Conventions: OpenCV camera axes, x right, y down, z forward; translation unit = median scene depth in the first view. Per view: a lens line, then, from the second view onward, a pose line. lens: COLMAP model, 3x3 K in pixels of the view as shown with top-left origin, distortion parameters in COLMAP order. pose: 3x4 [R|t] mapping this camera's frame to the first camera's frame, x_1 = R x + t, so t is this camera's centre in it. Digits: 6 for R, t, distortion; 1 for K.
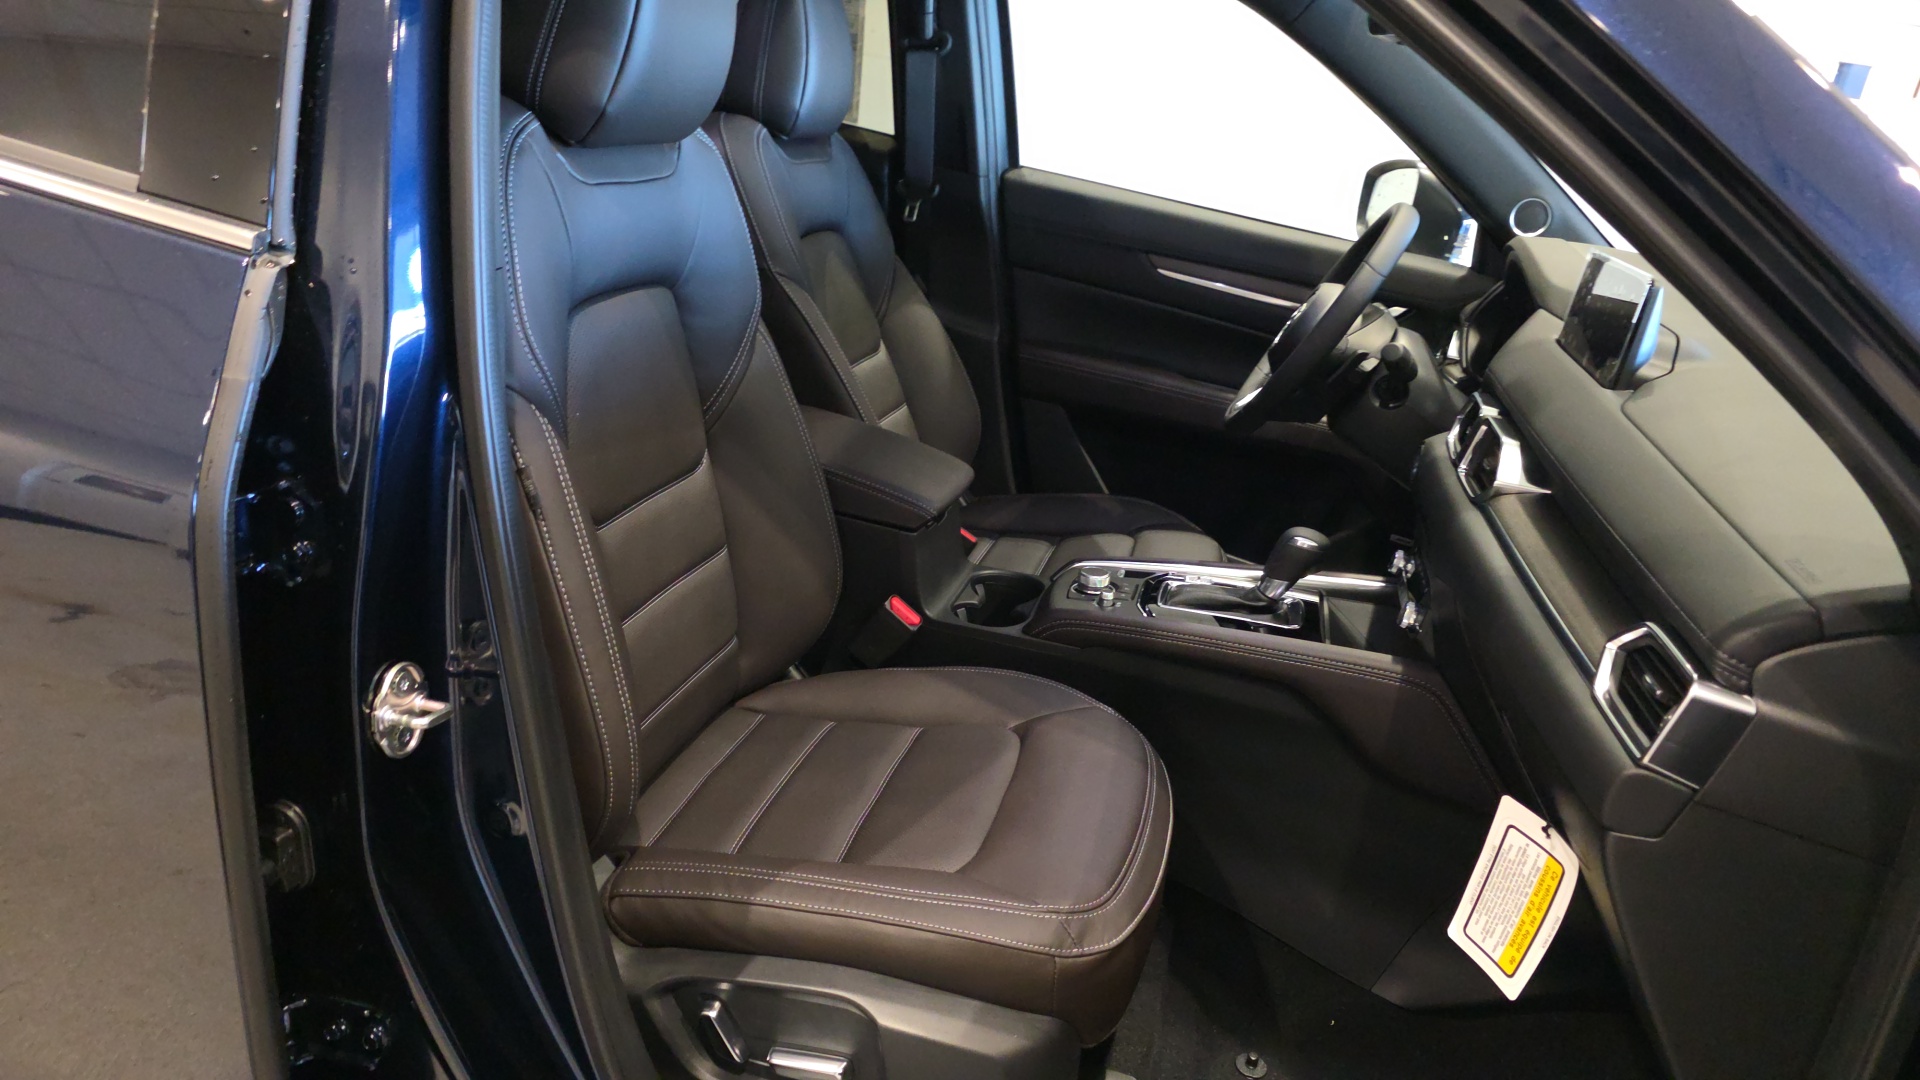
lens RADIAL K [[1281.9, 0, 949.7], [0, 1281.9, 541.4], [0, 0, 1]] dist [0.059898, -0.061106]
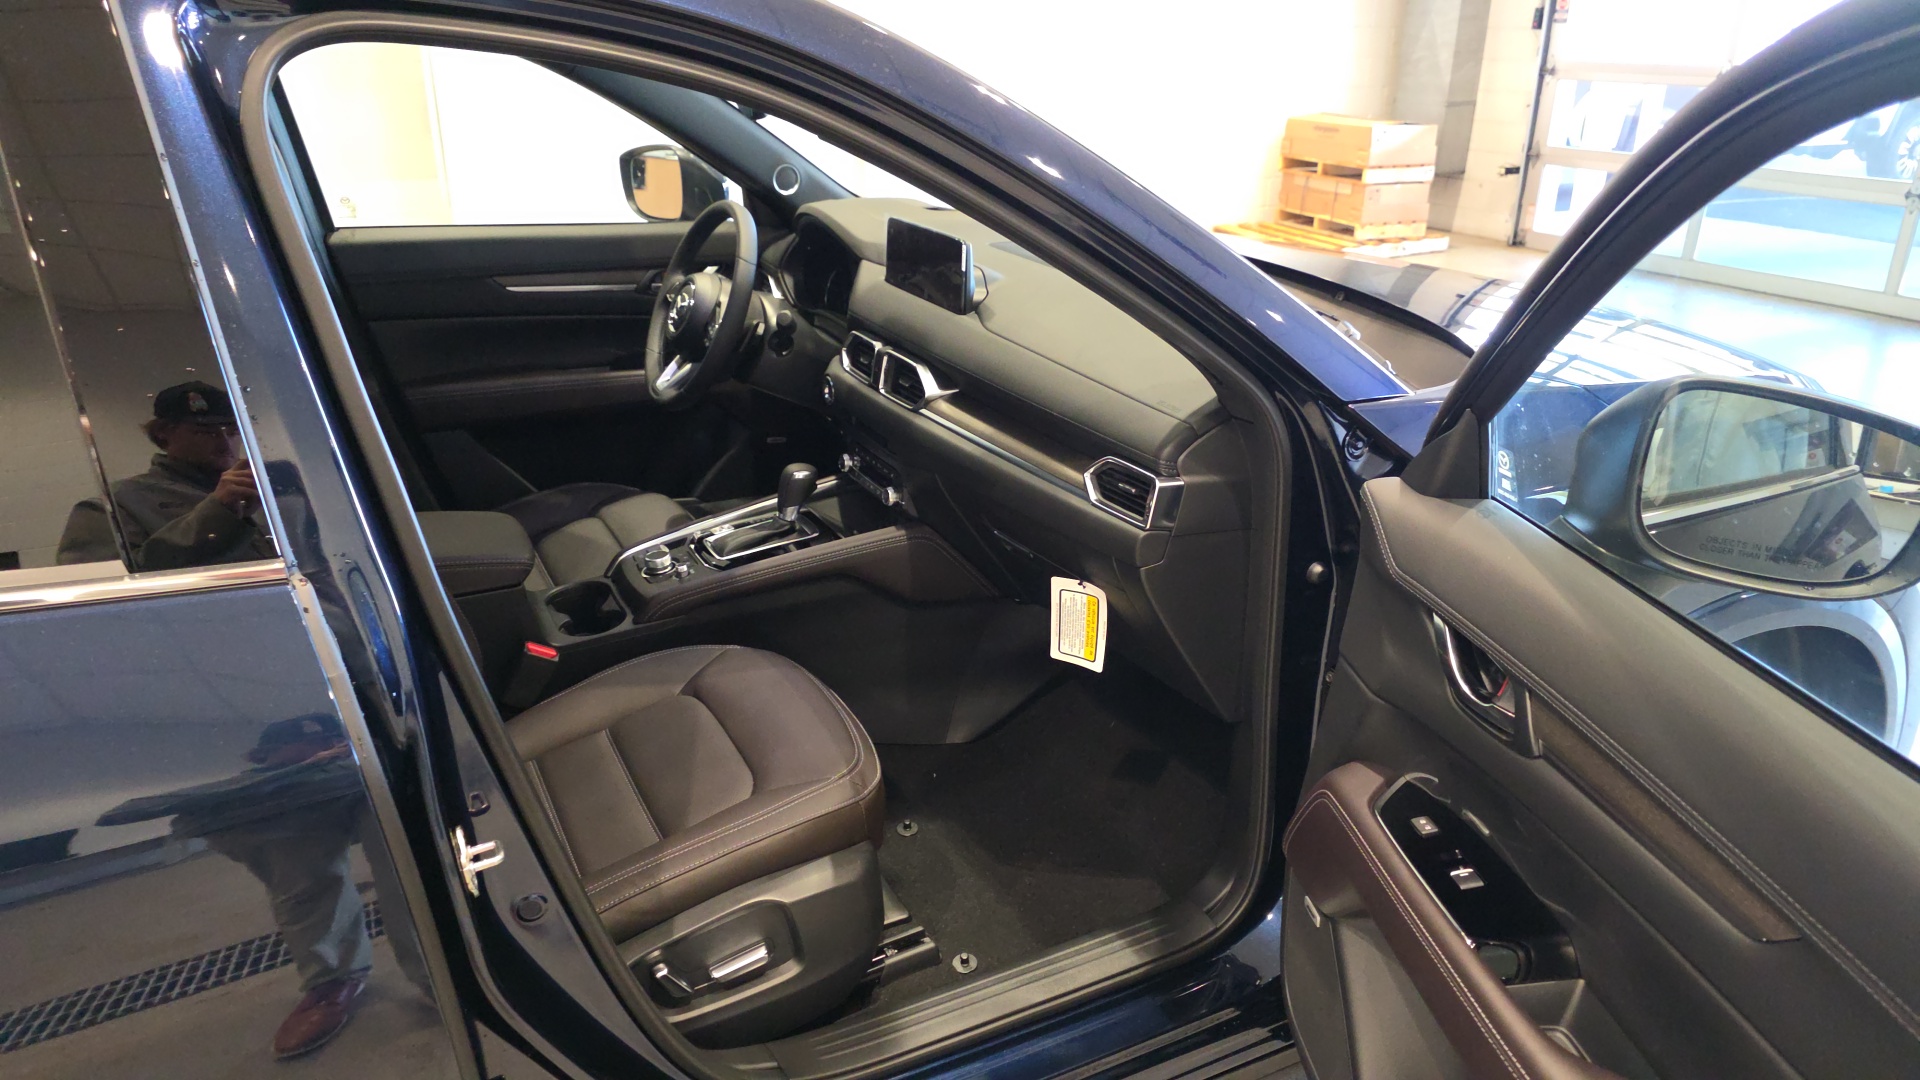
lens RADIAL K [[1281.9, 0, 973.5], [0, 1281.9, 534.5], [0, 0, 1]] dist [0.059898, -0.061106]
pose [[0.732893, -0.388171, 0.558741, -0.382614], [0.337692, 0.920506, 0.196552, -0.149130], [-0.590620, 0.044631, 0.805715, -0.203639]]
